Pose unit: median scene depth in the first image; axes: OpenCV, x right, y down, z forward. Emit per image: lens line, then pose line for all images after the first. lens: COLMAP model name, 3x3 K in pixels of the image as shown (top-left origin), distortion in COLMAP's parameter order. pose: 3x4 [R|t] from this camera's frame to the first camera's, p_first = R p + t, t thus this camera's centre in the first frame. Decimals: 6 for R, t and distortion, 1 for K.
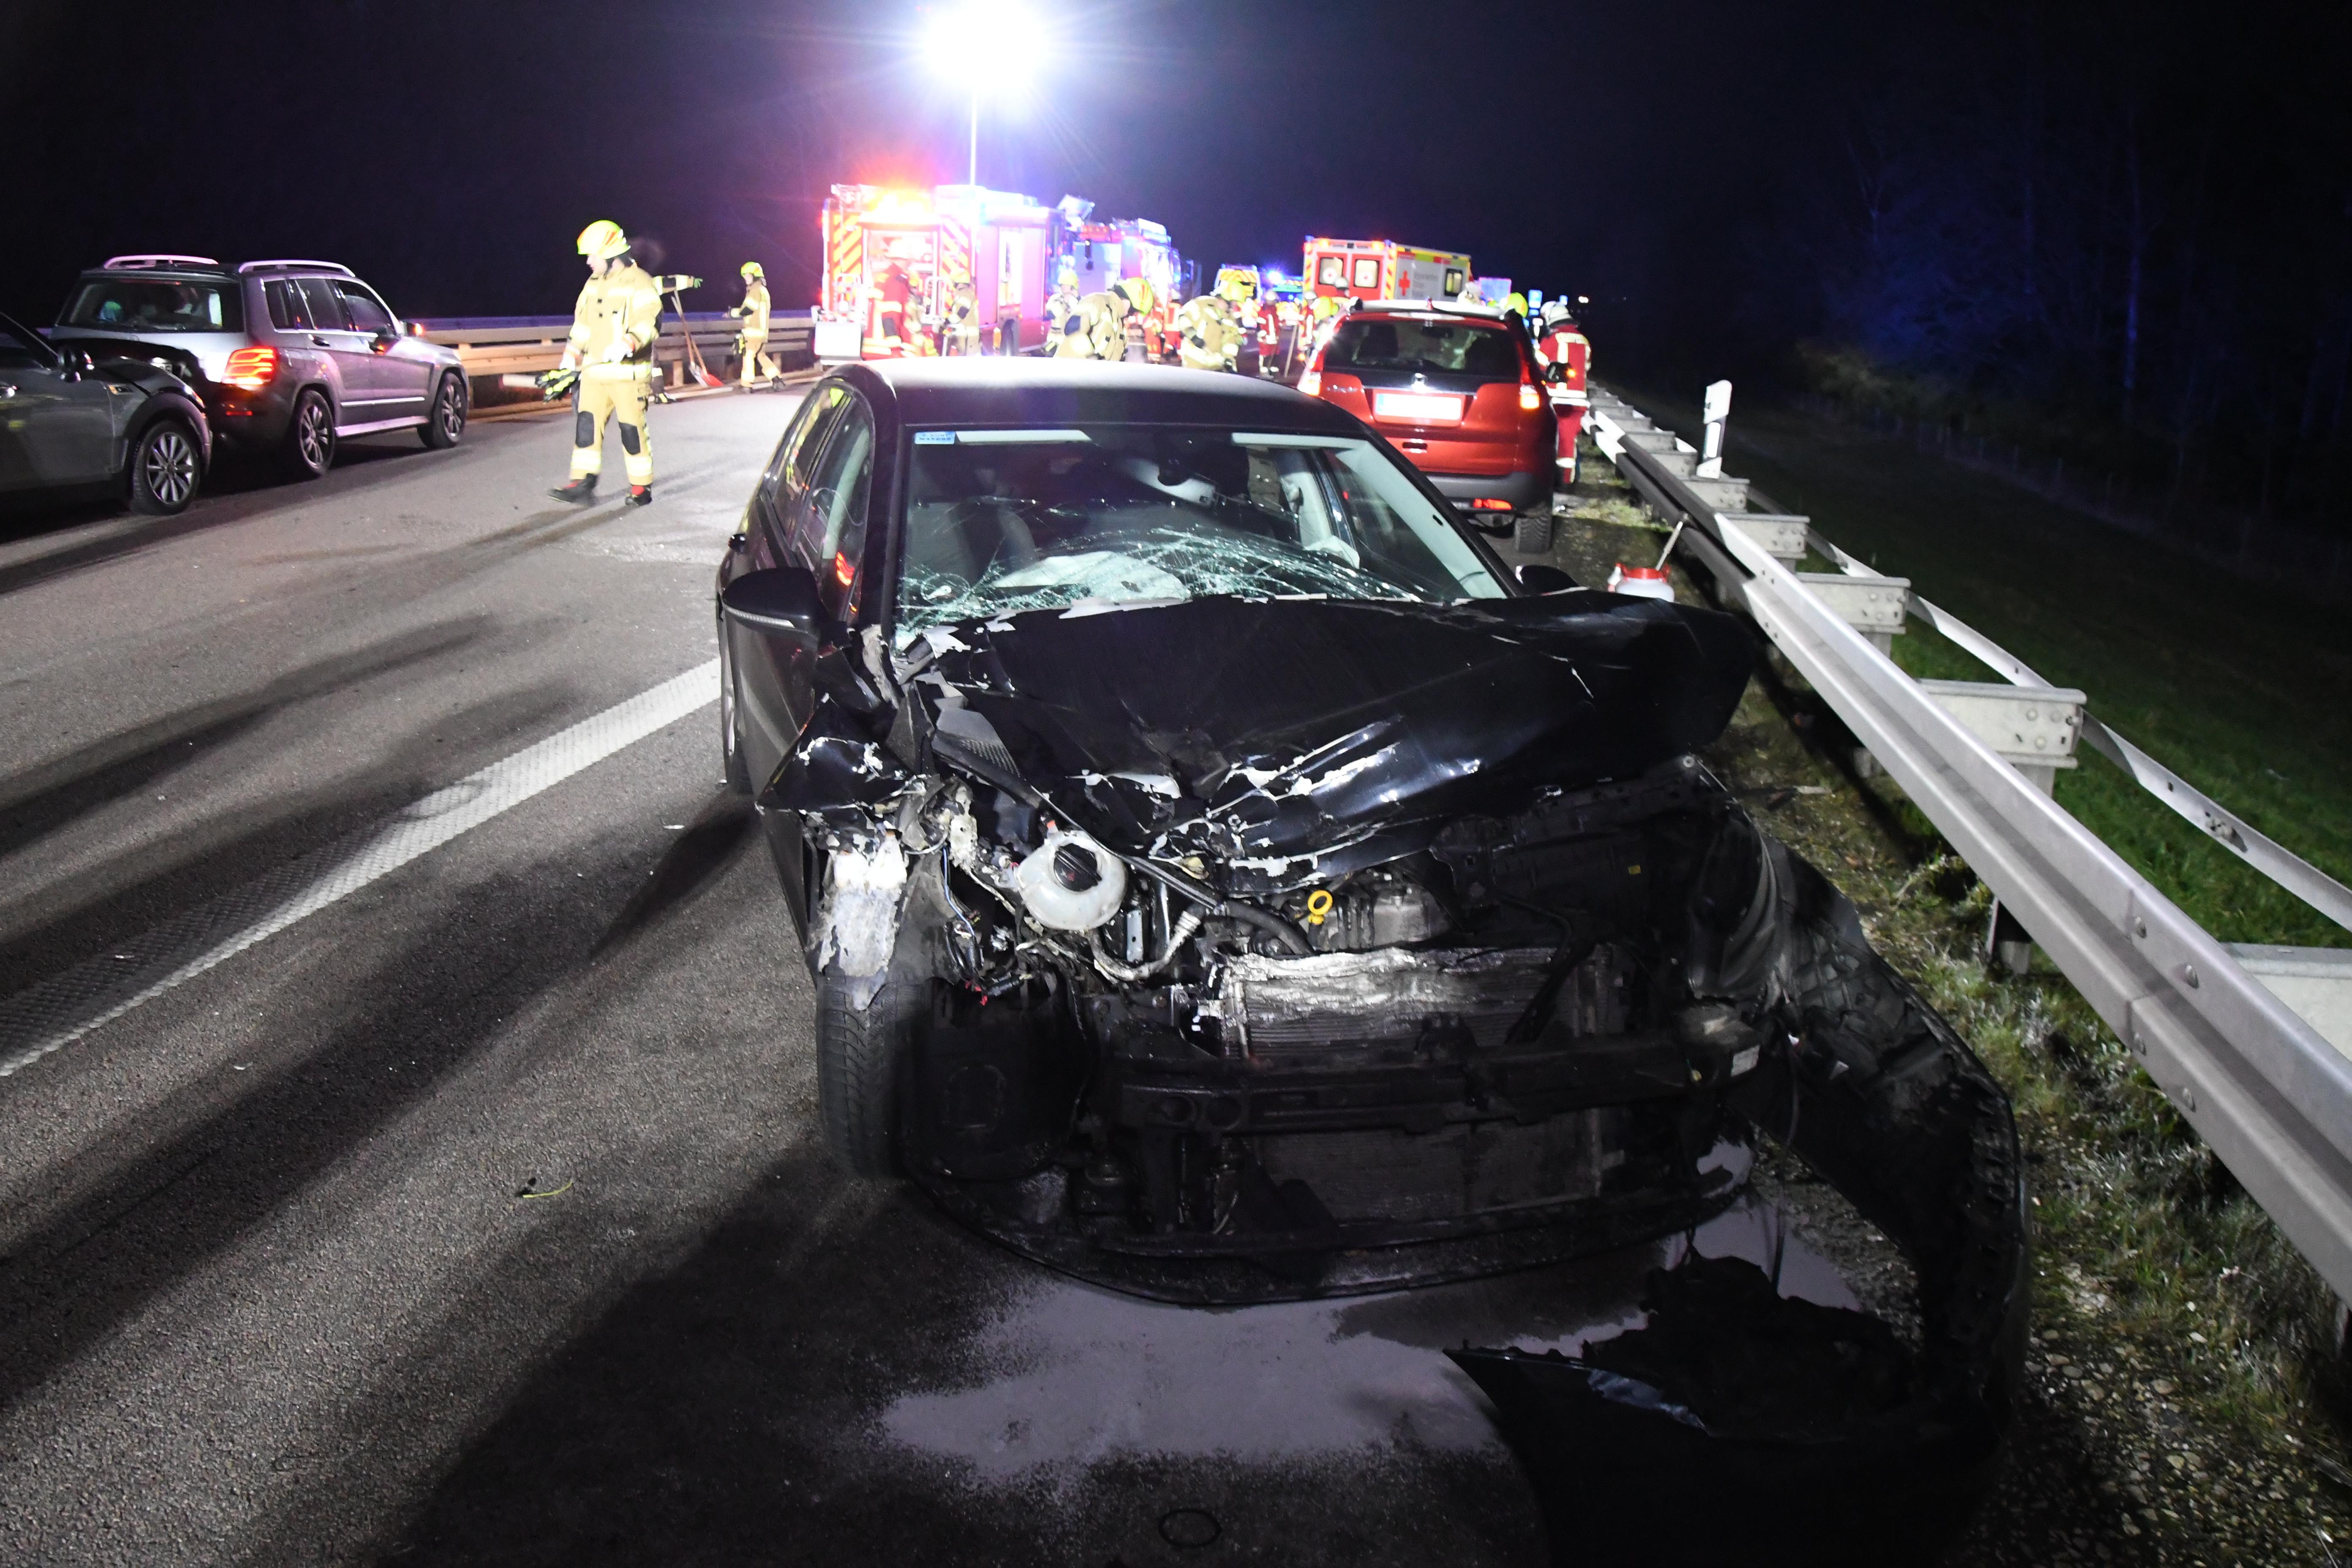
lens RADIAL K [[1911.9, 0, 1176.8], [0, 1911.9, 766.3], [0, 0, 1]] dist [-0.149411, 0.080344]
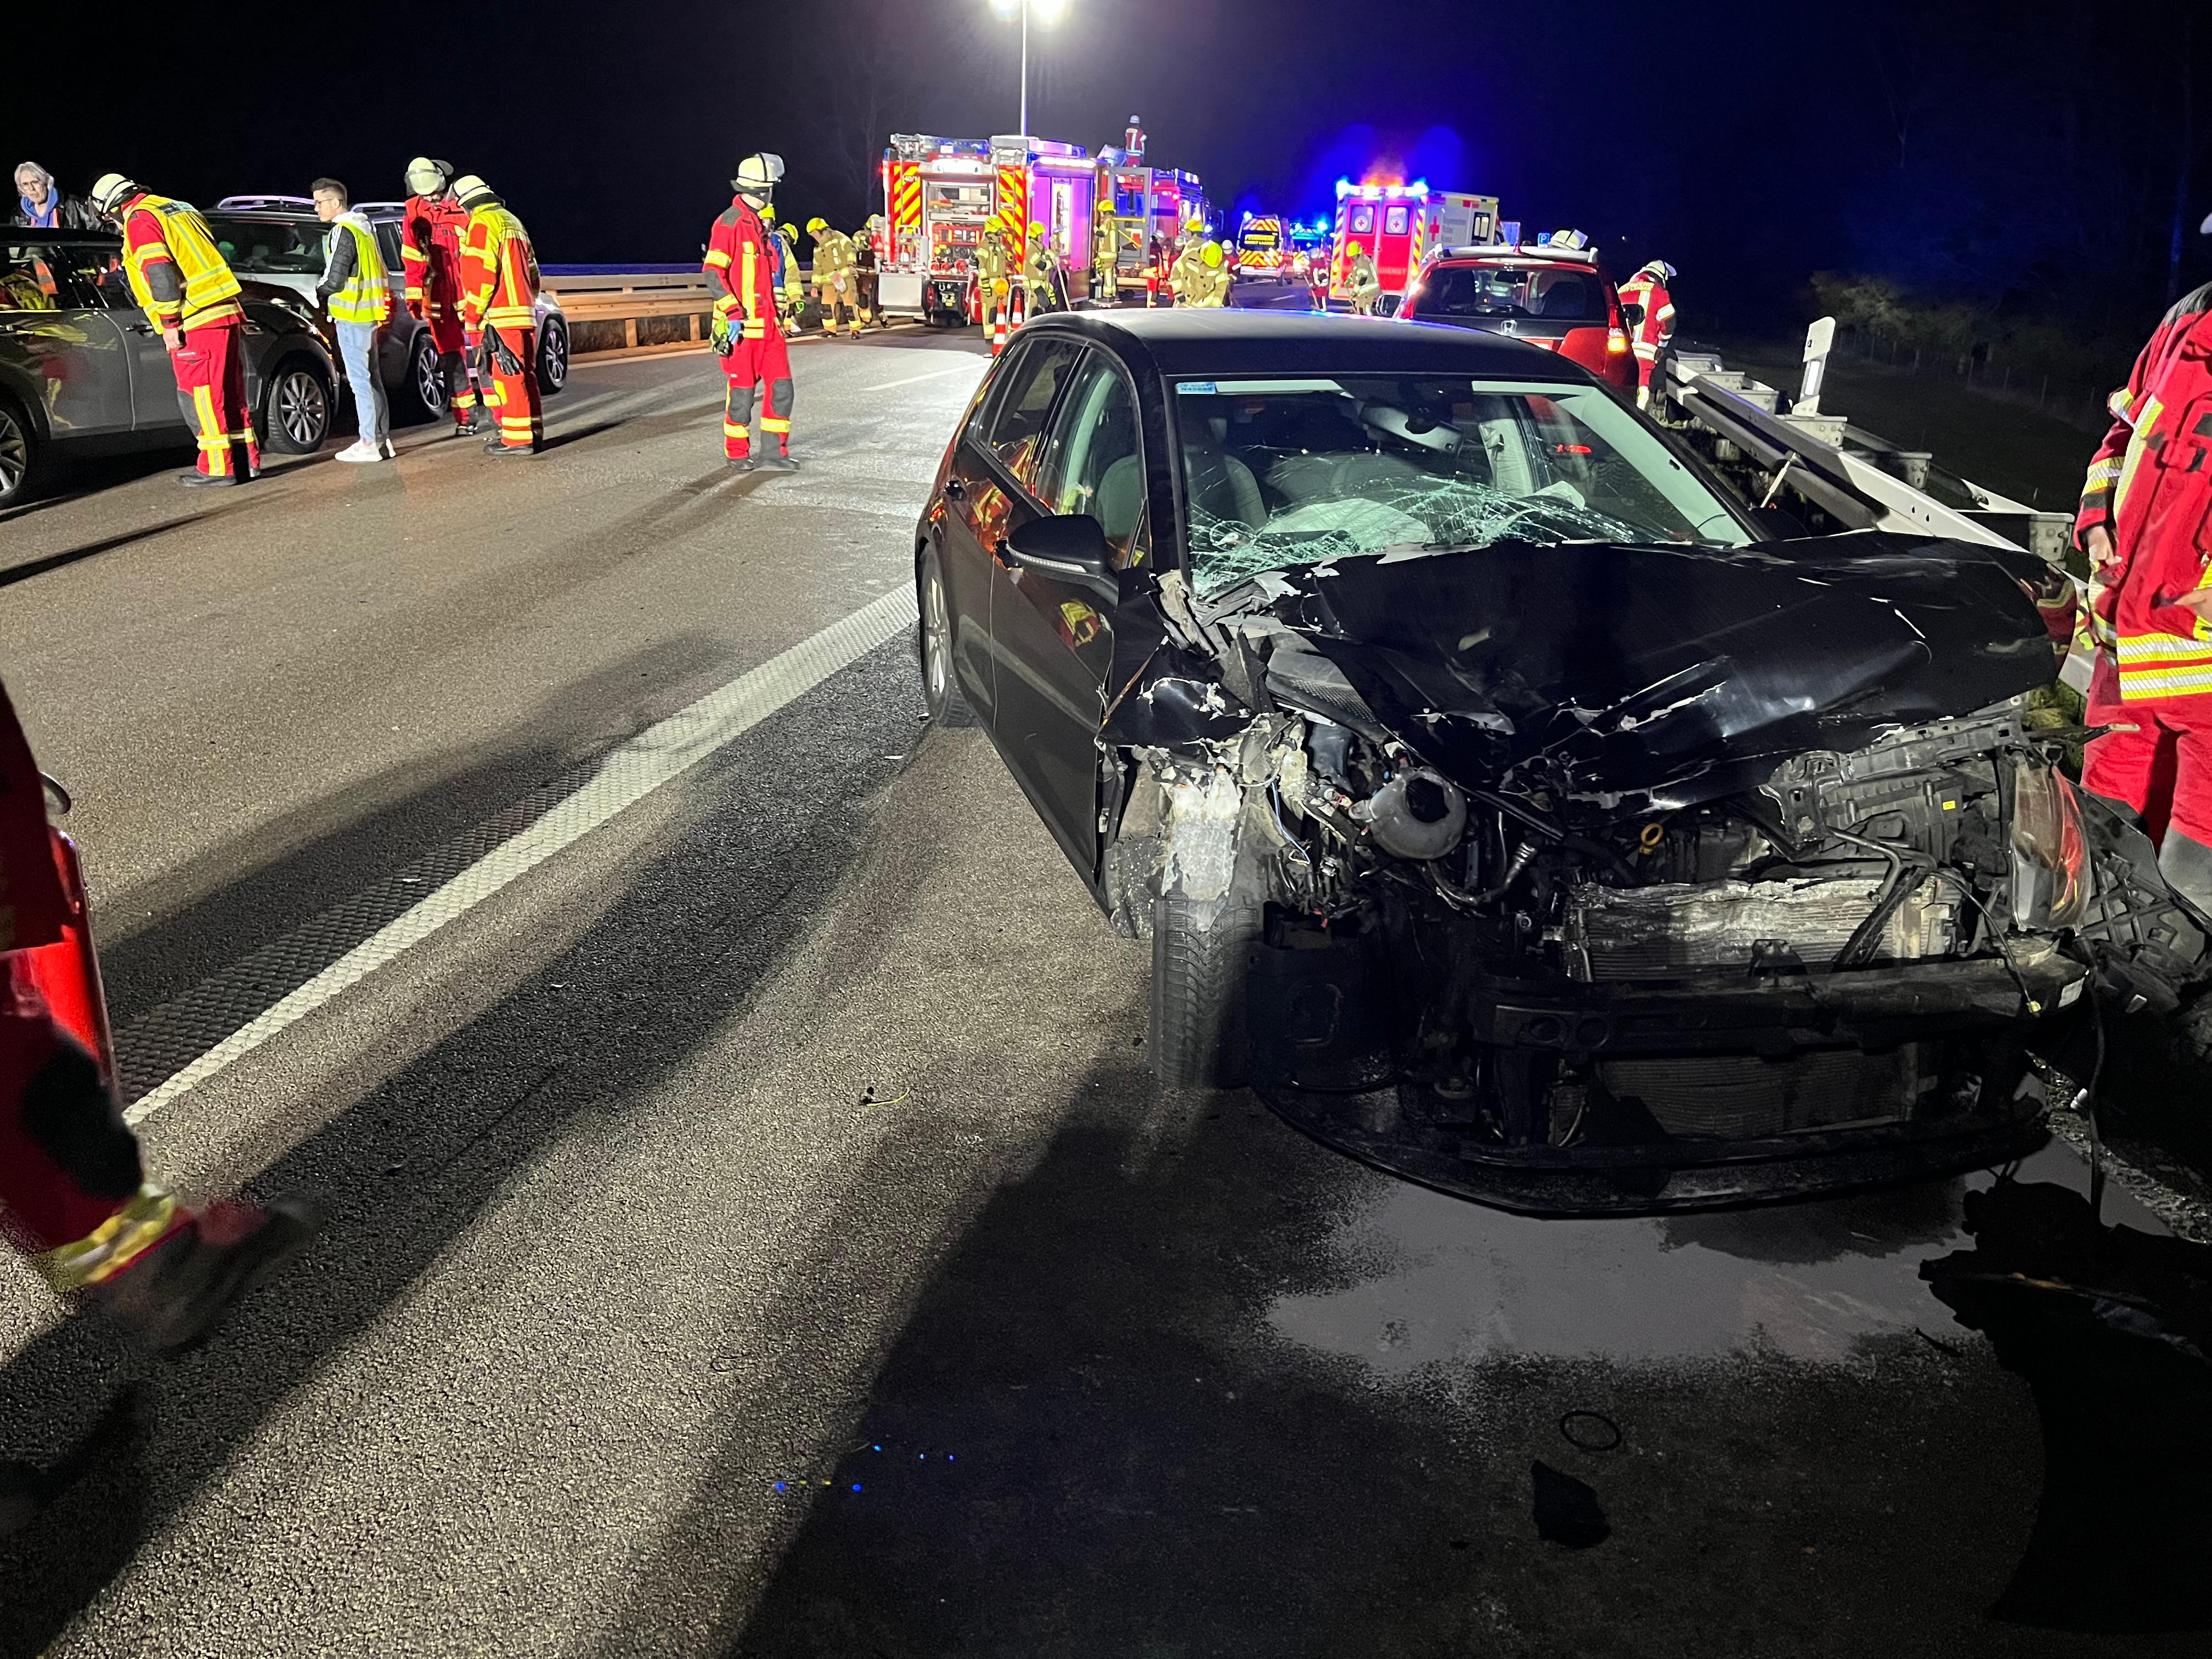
lens RADIAL K [[1754.5, 0, 1106.0], [0, 1754.5, 829.5], [0, 0, 1]] dist [0.089601, -0.135499]
pose [[0.998567, 0.006069, -0.053171, -0.167291], [-0.002068, 0.997183, 0.074977, -0.003885], [0.053476, -0.074760, 0.995767, 0.010801]]
